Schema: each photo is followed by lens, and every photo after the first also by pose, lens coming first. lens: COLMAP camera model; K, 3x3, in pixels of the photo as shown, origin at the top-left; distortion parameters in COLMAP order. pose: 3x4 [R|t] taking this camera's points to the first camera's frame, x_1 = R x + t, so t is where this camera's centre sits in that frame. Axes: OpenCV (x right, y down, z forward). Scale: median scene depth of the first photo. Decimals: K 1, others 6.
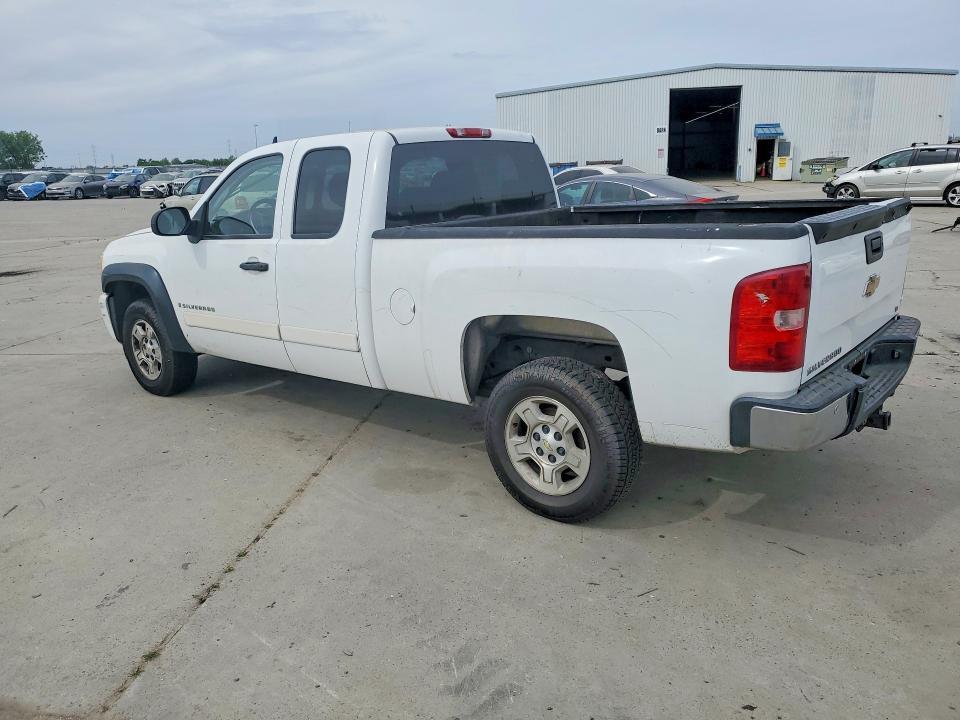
lens RADIAL K [[745.7, 0, 480.0], [0, 745.7, 360.0], [0, 0, 1]] dist [0.014184, 0.002438]
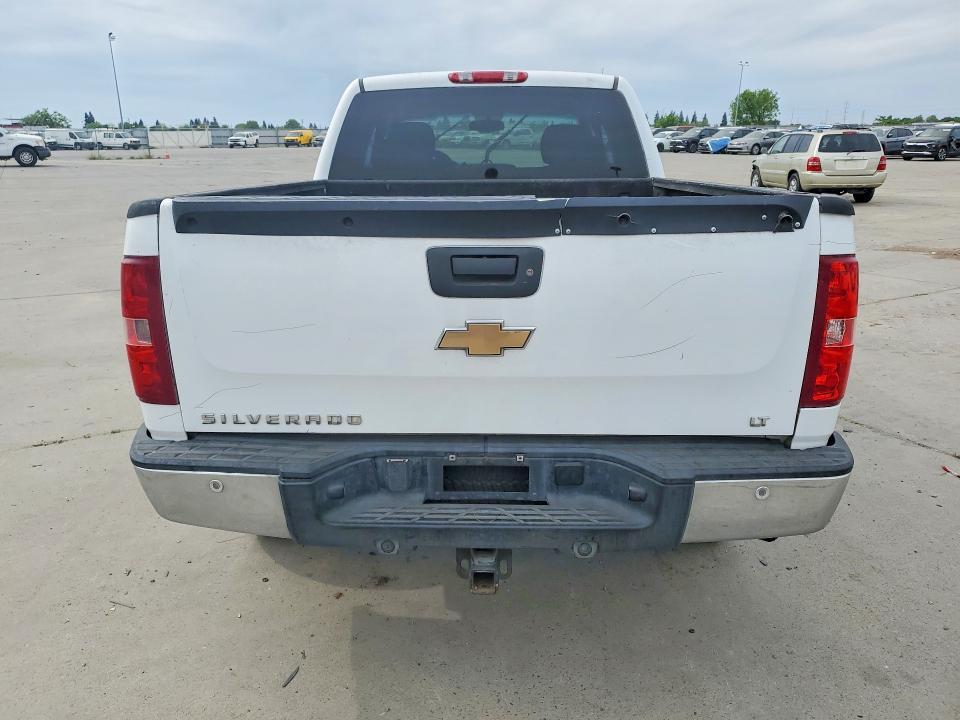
lens RADIAL K [[745.7, 0, 480.0], [0, 745.7, 360.0], [0, 0, 1]] dist [0.014184, 0.002438]
pose [[0.613111, 0.253611, -0.748182, 0.671004], [-0.214328, 0.964949, 0.151453, -0.119542], [0.760368, 0.067499, 0.645976, 0.458343]]
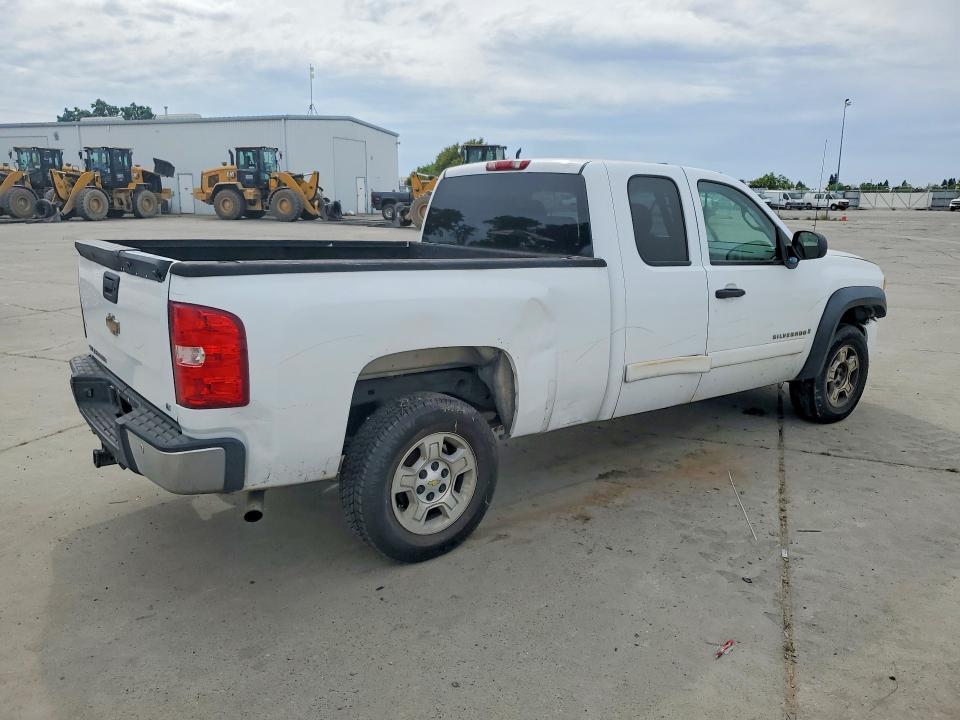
lens RADIAL K [[745.7, 0, 480.0], [0, 745.7, 360.0], [0, 0, 1]] dist [0.014184, 0.002438]
pose [[-0.216577, 0.238873, -0.946591, 0.982167], [-0.250310, 0.923605, 0.290342, -0.335891], [0.943631, 0.299822, -0.140239, 1.152830]]
